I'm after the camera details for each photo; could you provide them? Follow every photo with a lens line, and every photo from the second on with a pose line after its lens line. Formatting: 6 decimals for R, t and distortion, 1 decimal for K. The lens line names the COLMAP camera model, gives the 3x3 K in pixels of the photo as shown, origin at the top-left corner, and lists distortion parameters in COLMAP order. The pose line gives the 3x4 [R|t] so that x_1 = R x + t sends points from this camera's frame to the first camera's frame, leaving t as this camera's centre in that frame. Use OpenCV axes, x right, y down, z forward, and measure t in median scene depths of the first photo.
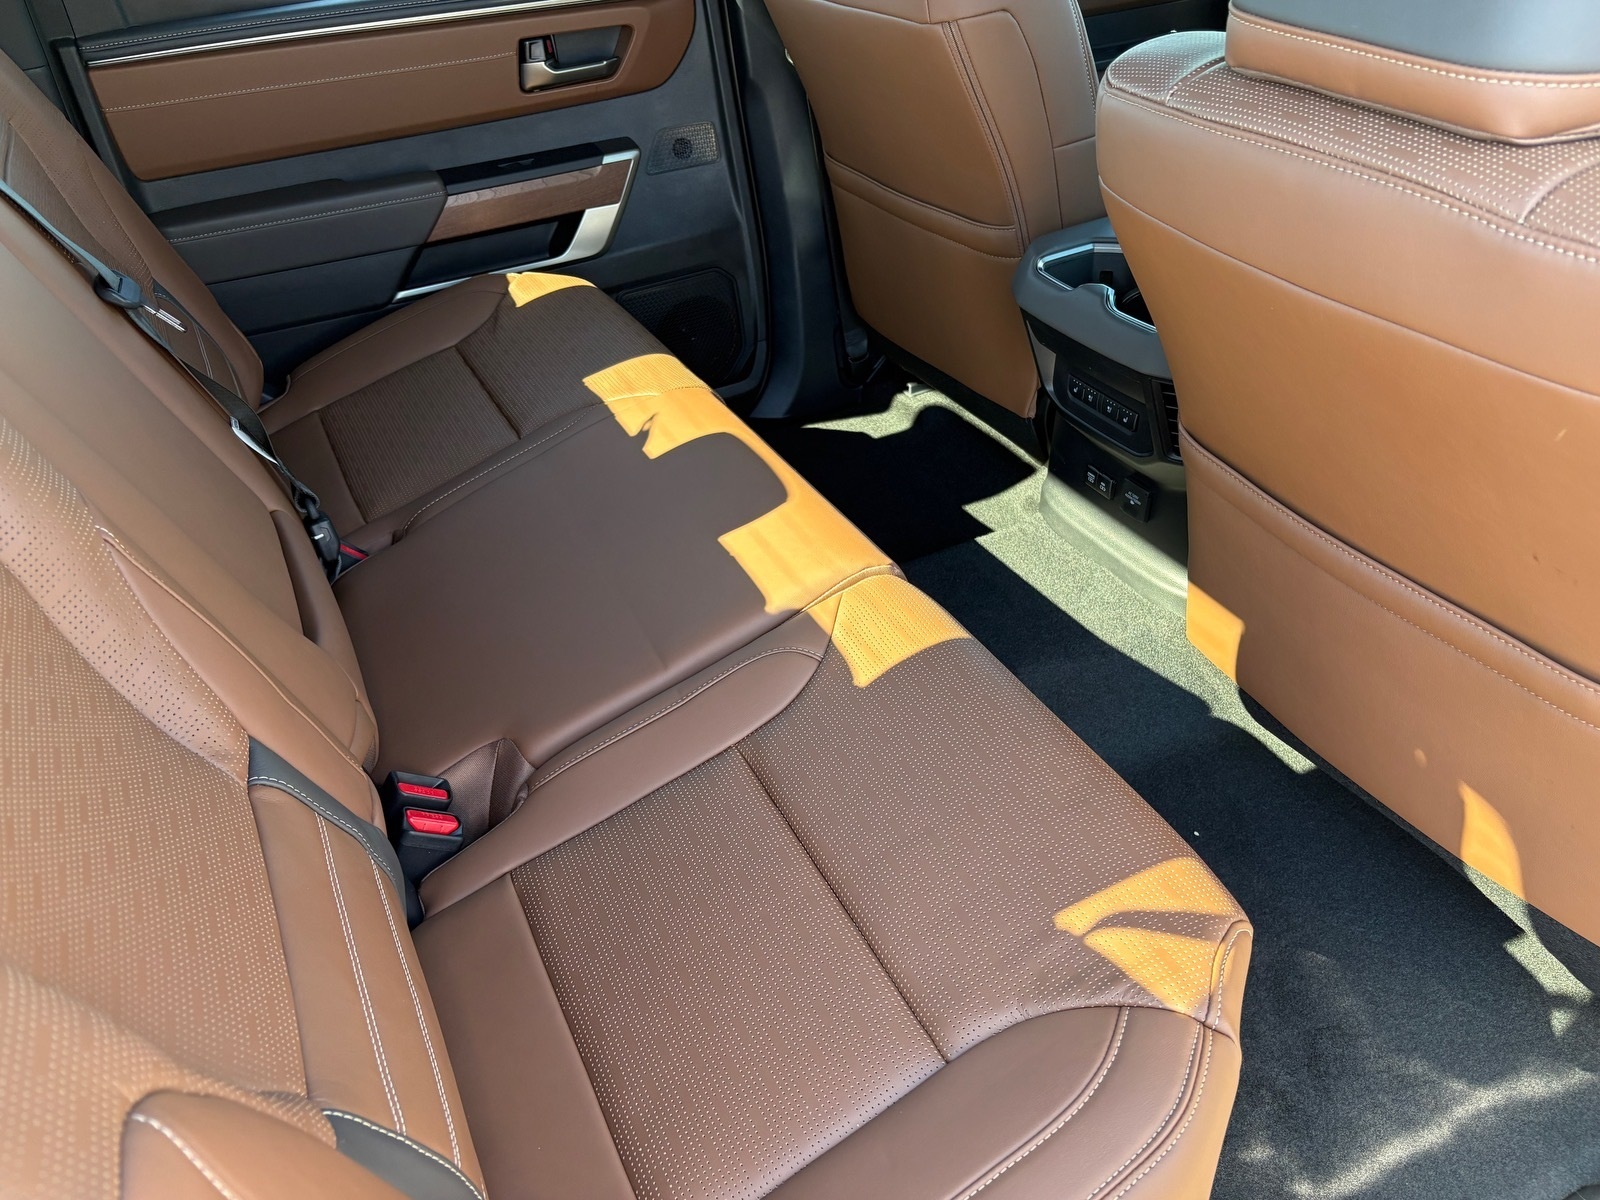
lens RADIAL K [[1225.7, 0, 808.2], [0, 1225.7, 601.7], [0, 0, 1]] dist [0.030323, -0.041593]
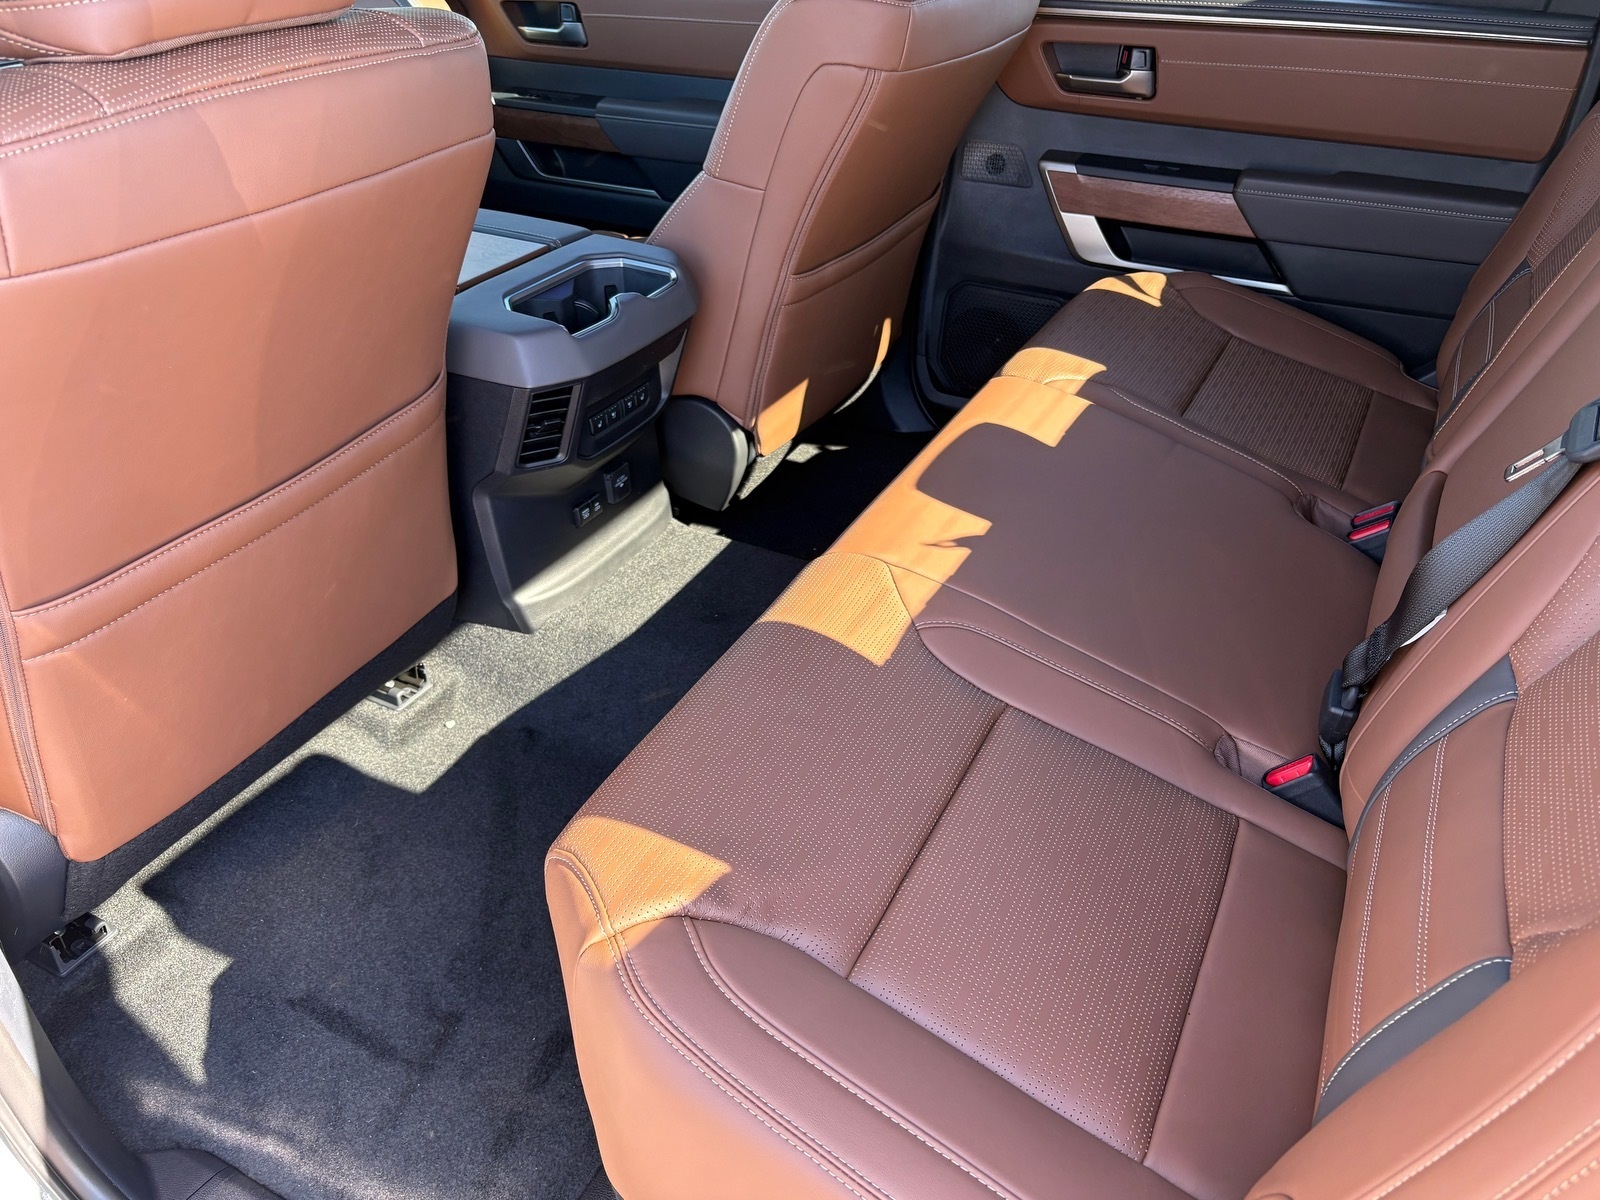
lens RADIAL K [[1225.7, 0, 808.2], [0, 1225.7, 601.7], [0, 0, 1]] dist [0.030323, -0.041593]
pose [[-0.590622, -0.400041, 0.700809, -0.693014], [0.485619, 0.517396, 0.704610, -0.776621], [-0.644468, 0.756485, -0.111318, 1.194016]]
